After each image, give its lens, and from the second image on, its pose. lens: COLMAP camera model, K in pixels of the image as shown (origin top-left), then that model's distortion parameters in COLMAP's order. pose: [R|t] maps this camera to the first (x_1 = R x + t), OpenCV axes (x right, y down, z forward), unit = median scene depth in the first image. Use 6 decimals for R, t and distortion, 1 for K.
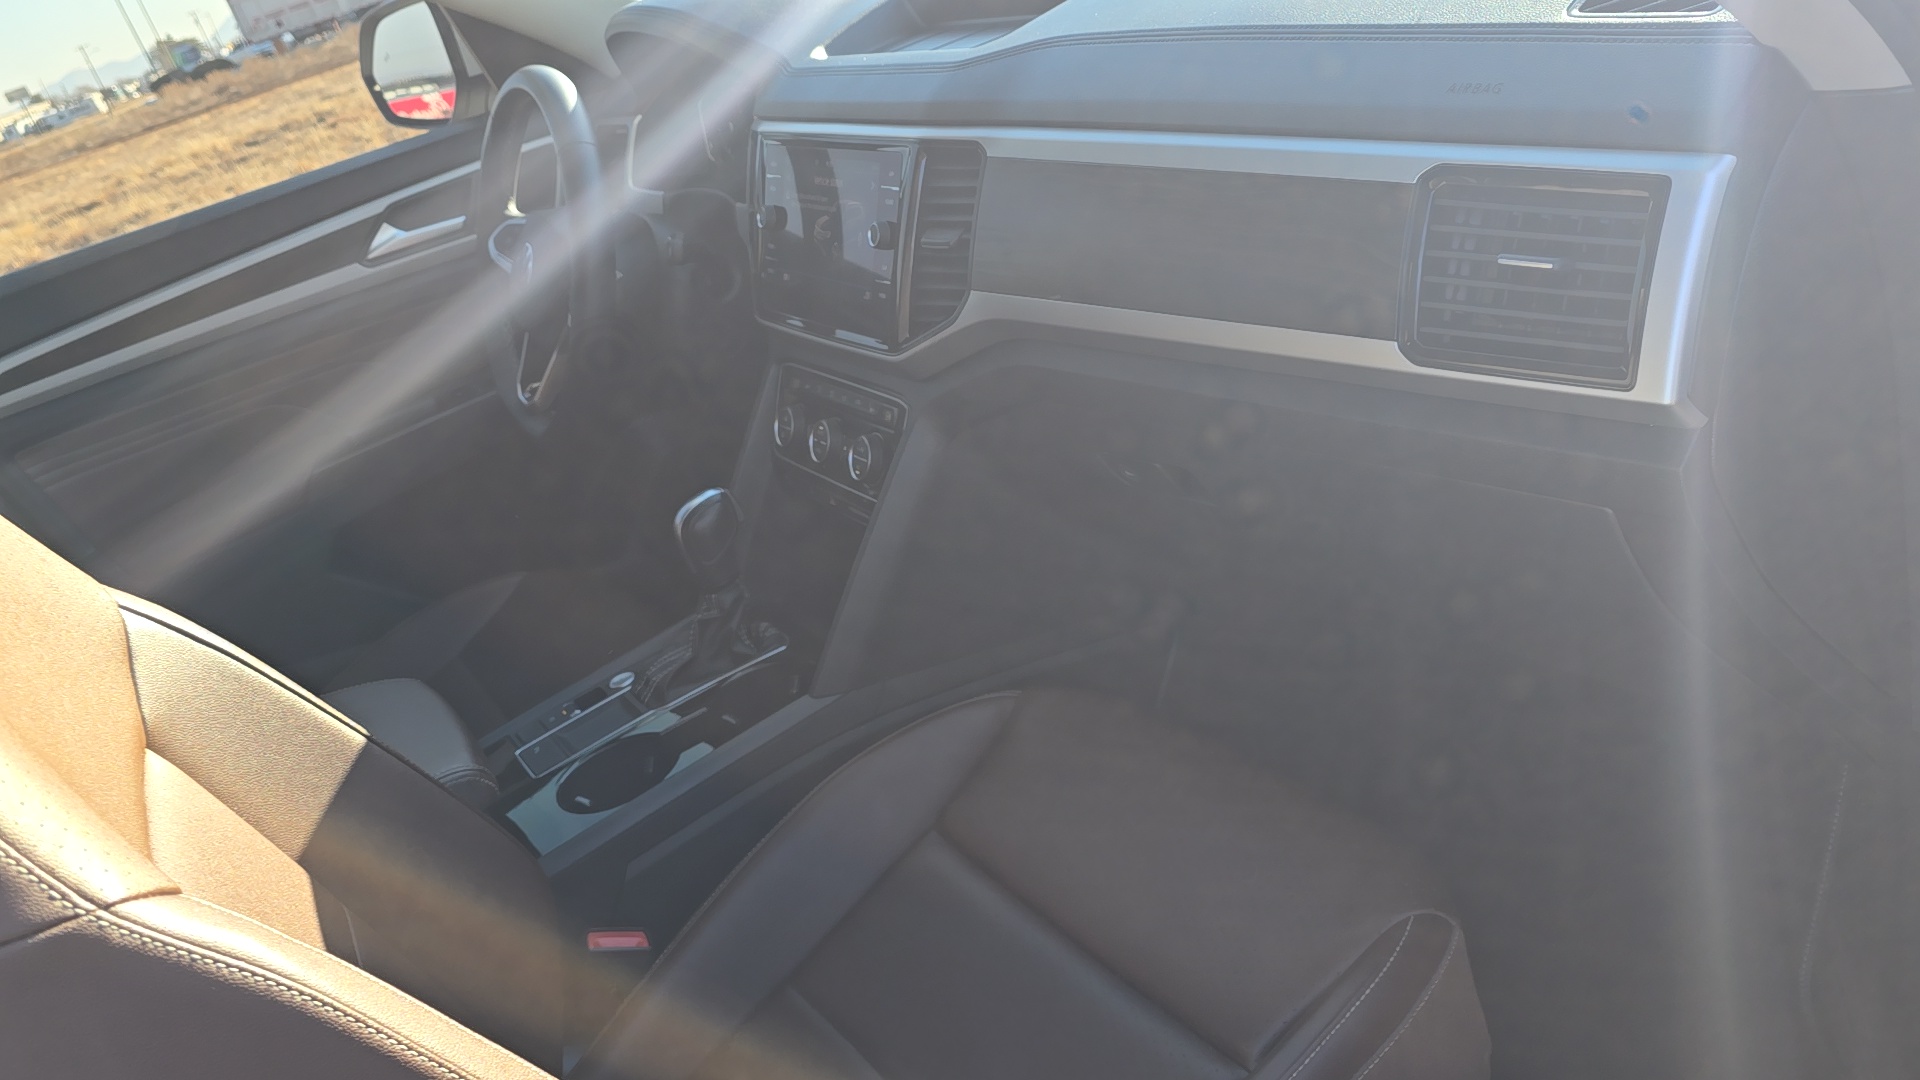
lens RADIAL K [[1489.5, 0, 960.0], [0, 1489.5, 540.0], [0, 0, 1]] dist [0.005360, 0.001772]
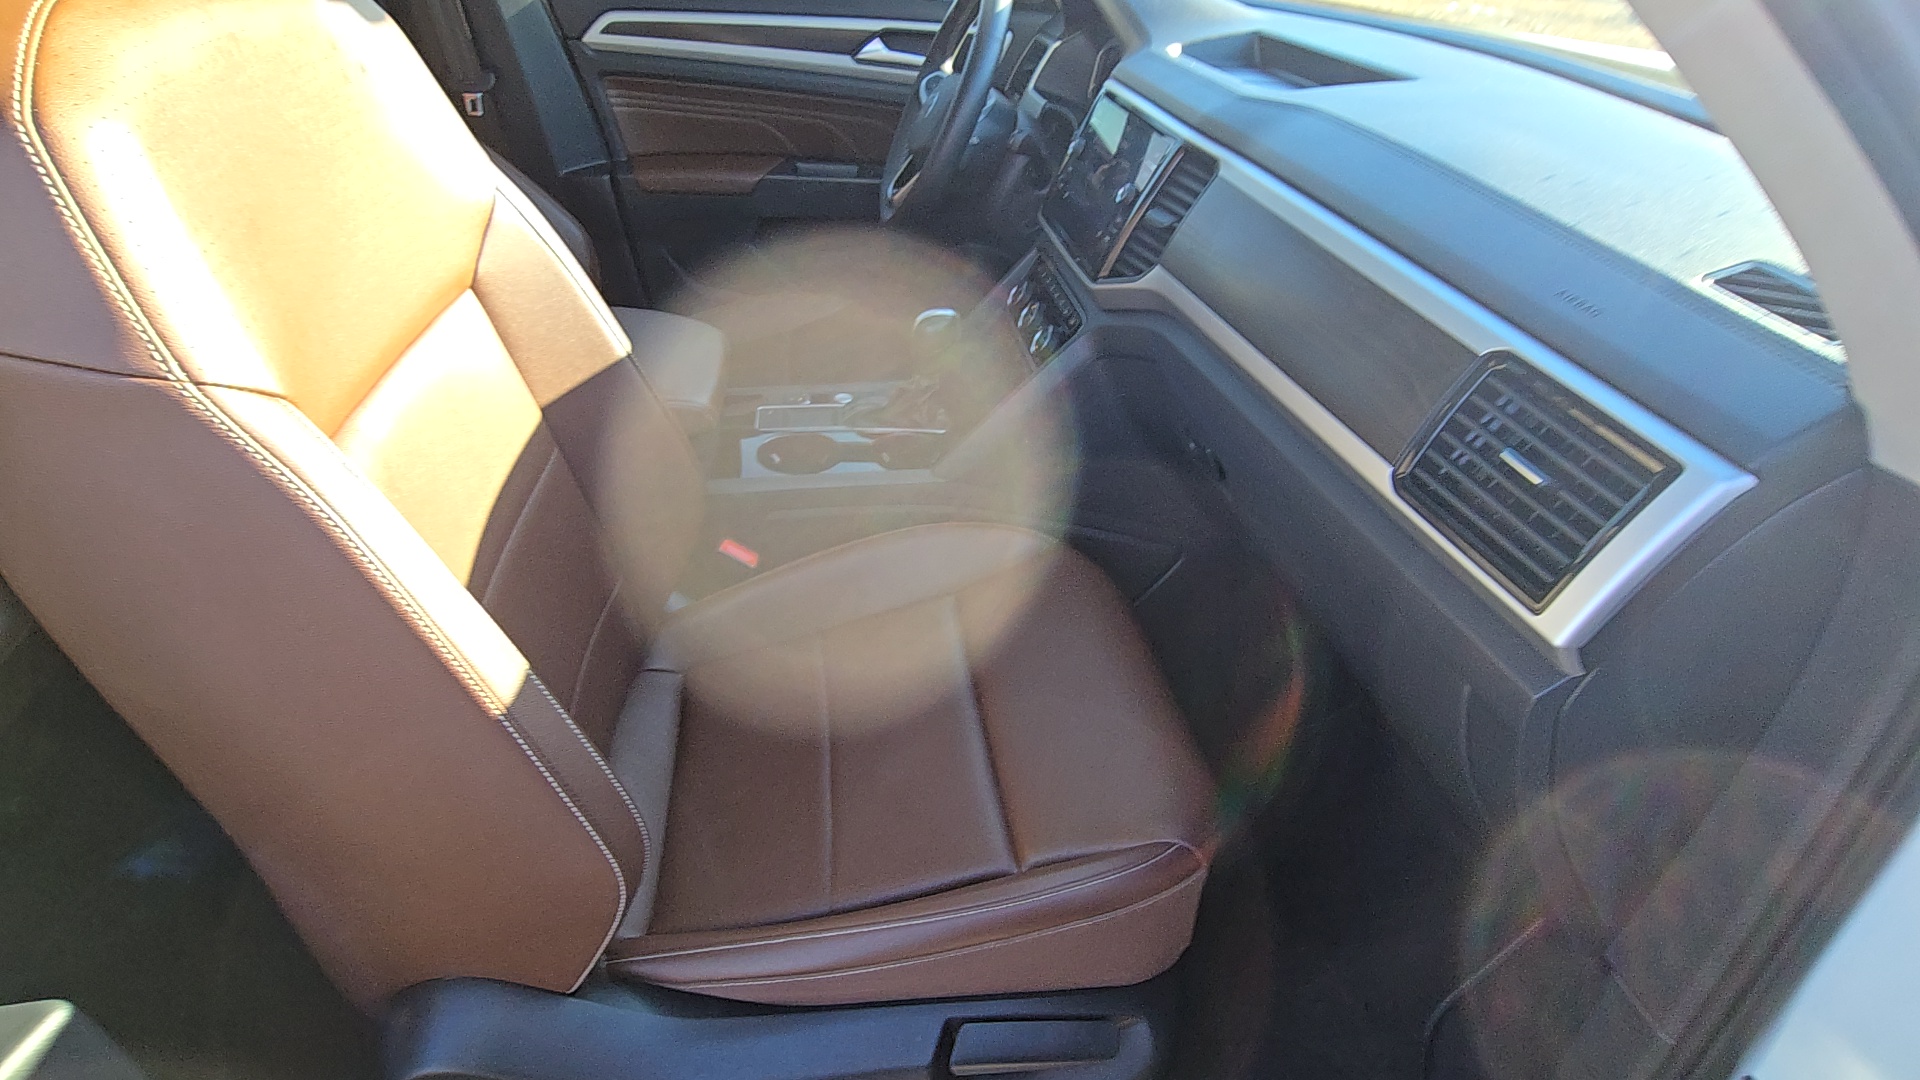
lens RADIAL K [[960.1, 0, 961.2], [0, 960.1, 557.0], [0, 0, 1]] dist [0.000692, -0.001148]
pose [[0.866970, 0.492119, -0.078627, 0.051656], [-0.468947, 0.858982, 0.205520, -0.039285], [0.168679, -0.141307, 0.975489, 0.107214]]
